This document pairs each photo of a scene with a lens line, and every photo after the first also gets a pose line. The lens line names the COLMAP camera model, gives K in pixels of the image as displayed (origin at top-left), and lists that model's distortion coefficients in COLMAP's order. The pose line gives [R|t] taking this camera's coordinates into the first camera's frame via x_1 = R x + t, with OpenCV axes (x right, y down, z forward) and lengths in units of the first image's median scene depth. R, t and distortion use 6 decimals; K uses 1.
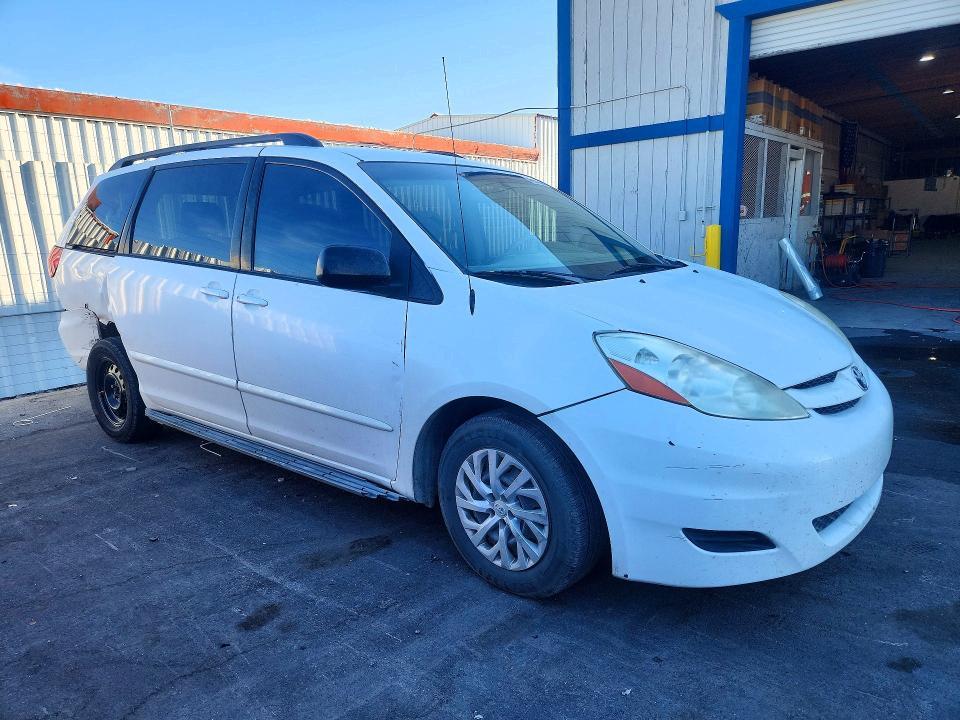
lens RADIAL K [[656.0, 0, 479.5], [0, 656.0, 366.6], [0, 0, 1]] dist [0.032246, -0.015941]
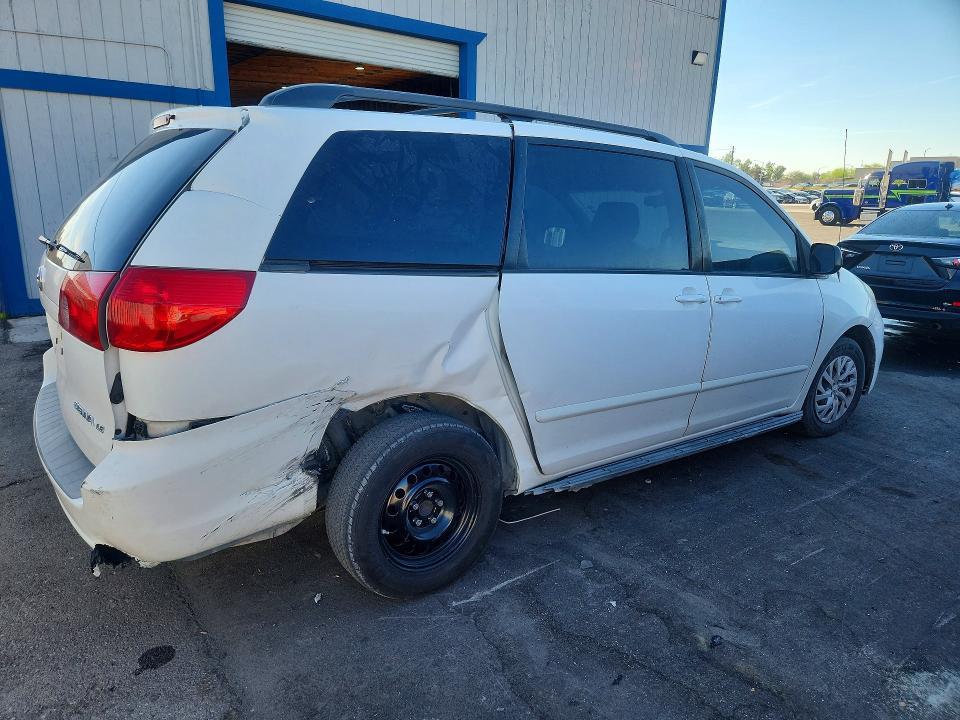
lens RADIAL K [[656.0, 0, 480.3], [0, 656.0, 357.4], [0, 0, 1]] dist [0.032246, -0.015941]
pose [[0.250629, -0.197413, 0.947741, -1.444546], [0.164928, 0.973383, 0.159139, -0.239012], [-0.953931, 0.116425, 0.276516, 1.076024]]
